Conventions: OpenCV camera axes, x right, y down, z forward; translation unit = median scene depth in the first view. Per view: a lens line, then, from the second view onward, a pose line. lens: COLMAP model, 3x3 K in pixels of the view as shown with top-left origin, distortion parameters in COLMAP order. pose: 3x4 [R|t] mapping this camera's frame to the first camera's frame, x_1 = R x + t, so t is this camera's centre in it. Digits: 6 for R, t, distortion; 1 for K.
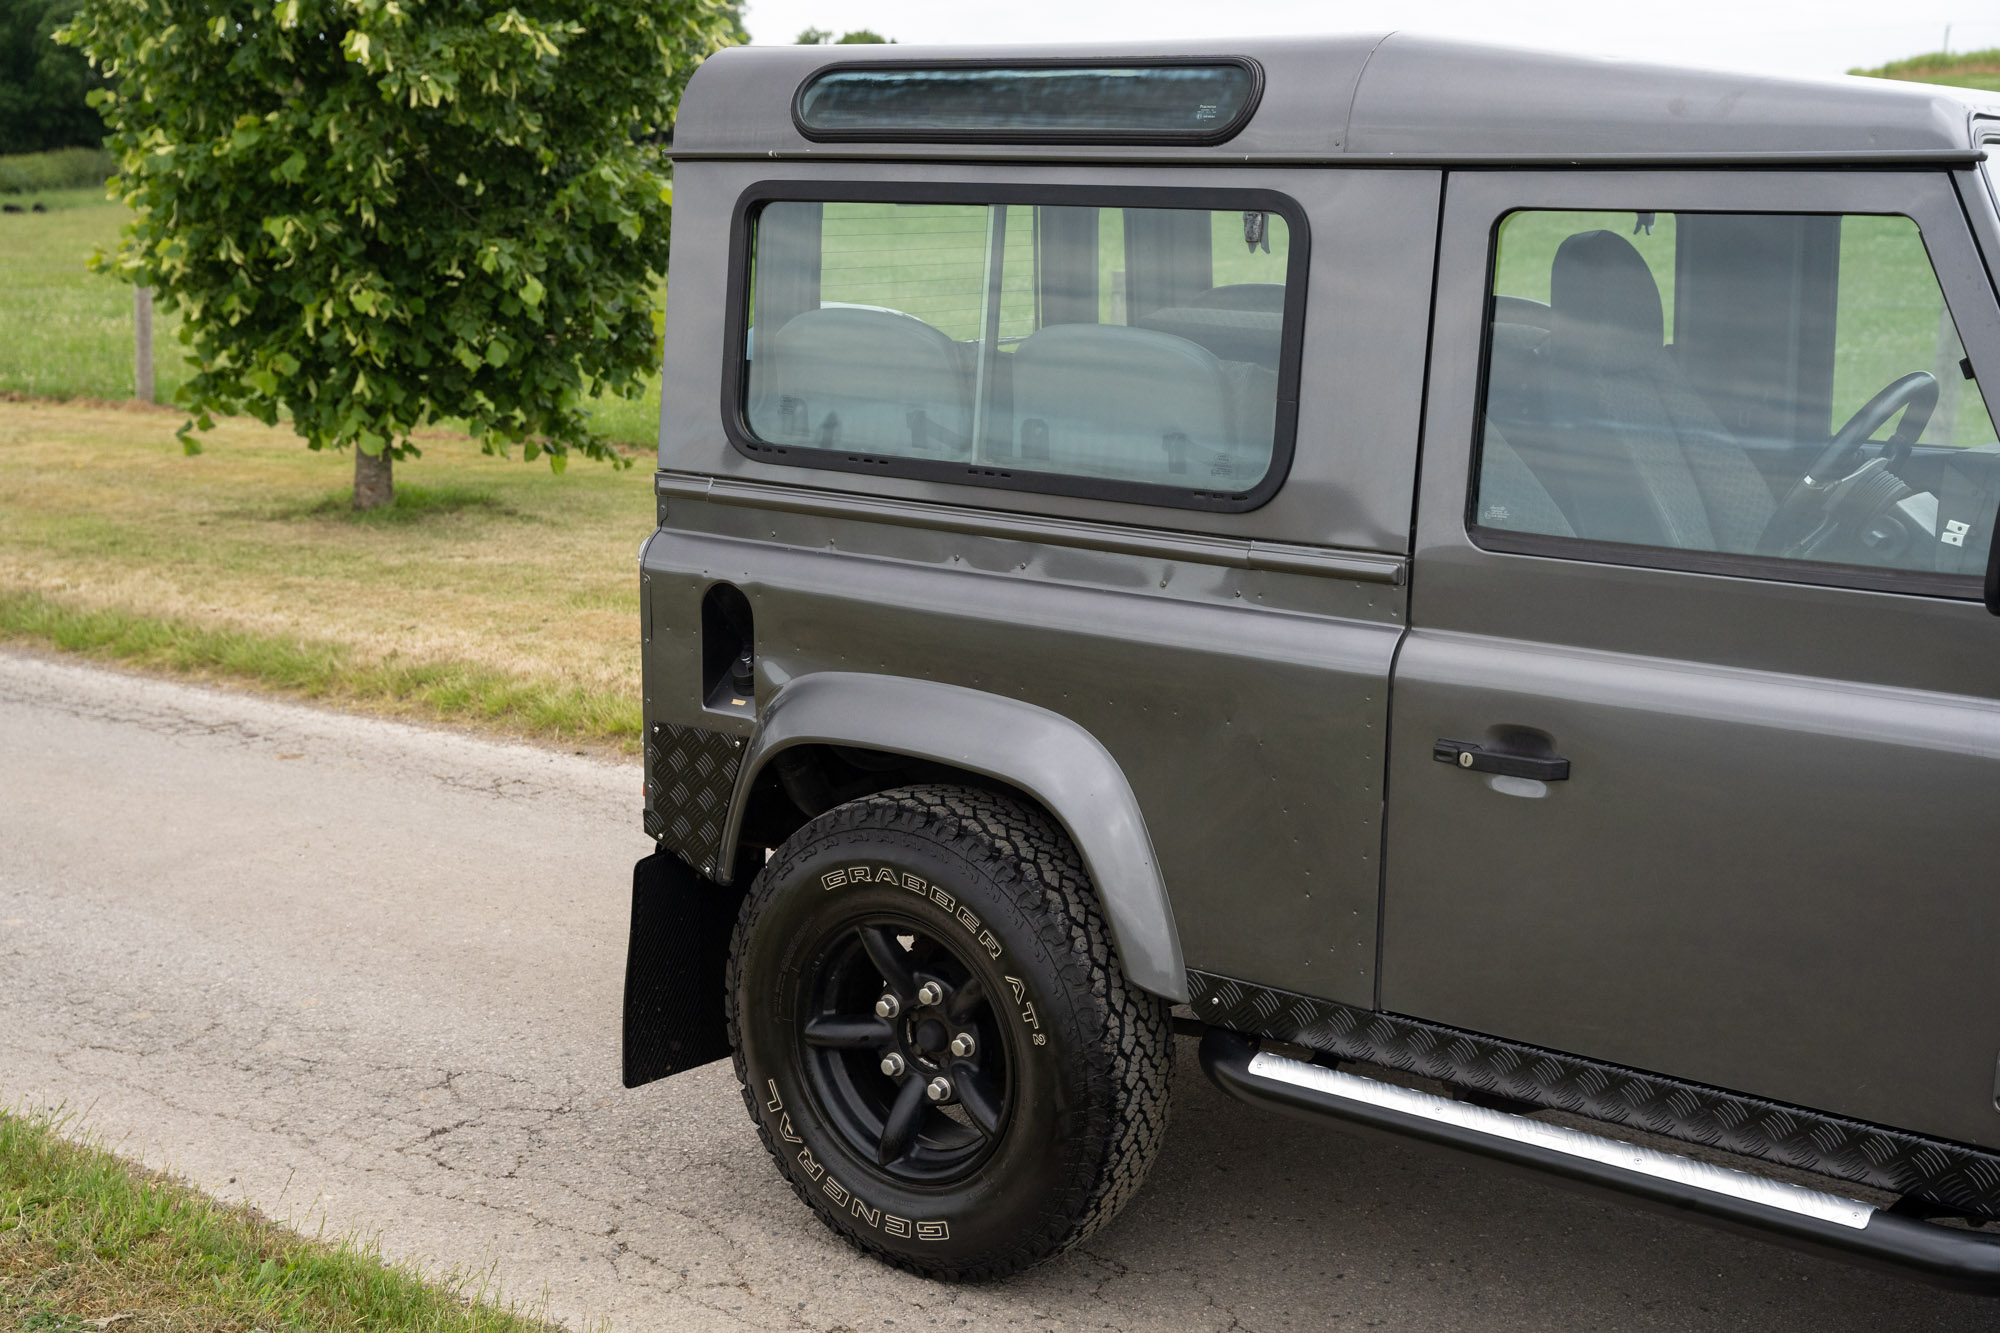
lens RADIAL K [[2371.4, 0, 1000.0], [0, 2371.4, 666.5], [0, 0, 1]] dist [0.009859, -0.008752]
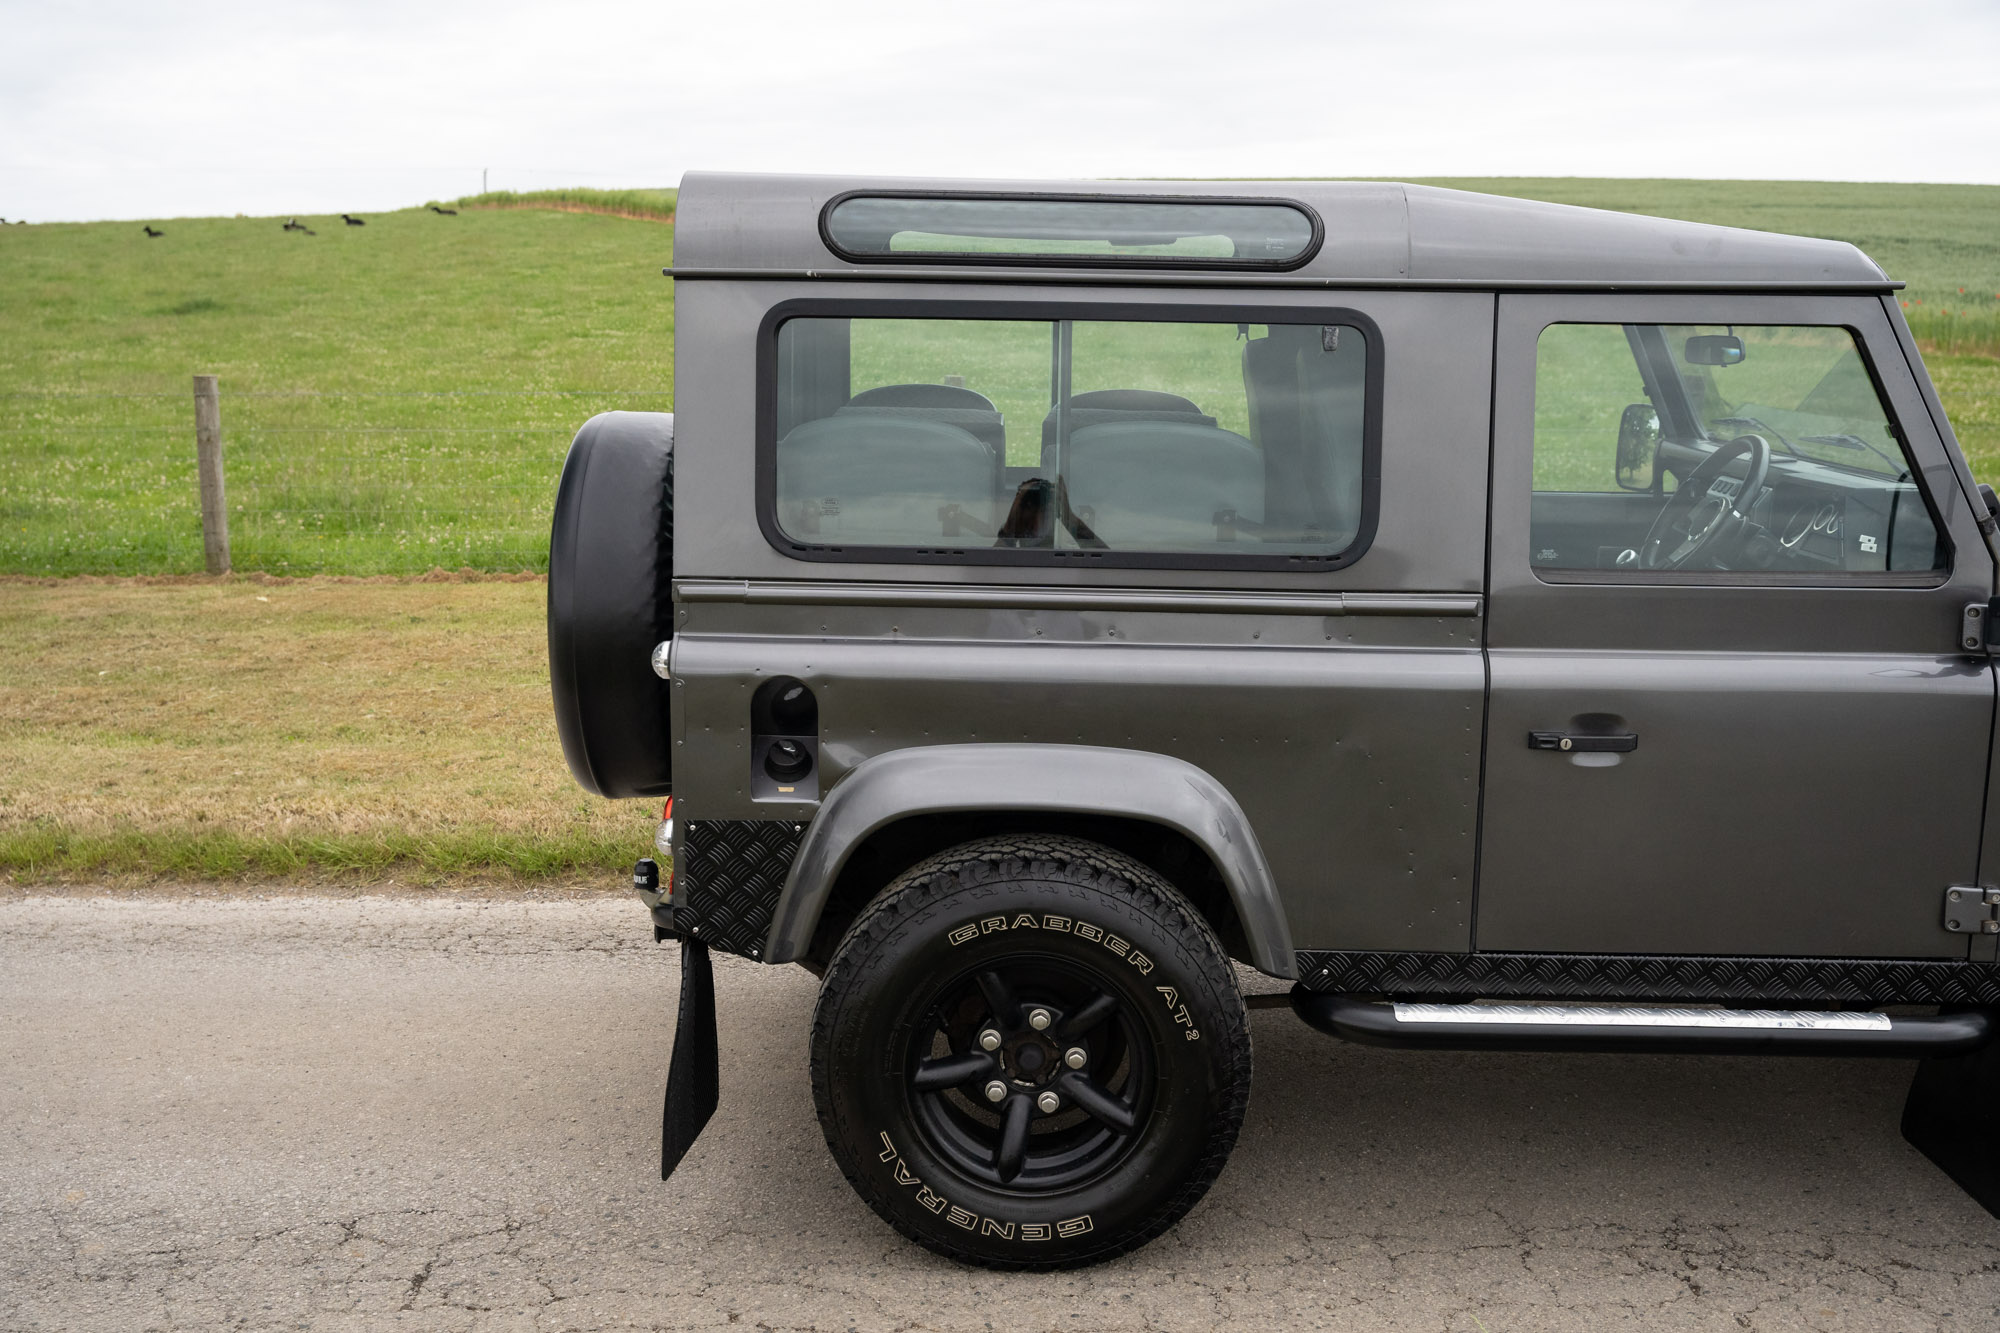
lens RADIAL K [[1967.3, 0, 1000.0], [0, 1967.3, 666.5], [0, 0, 1]] dist [0.011179, -0.023891]
pose [[0.823407, -0.102694, 0.558082, -0.550429], [0.110542, 0.993675, 0.019752, -0.049276], [-0.556580, 0.045428, 0.829551, 0.229439]]
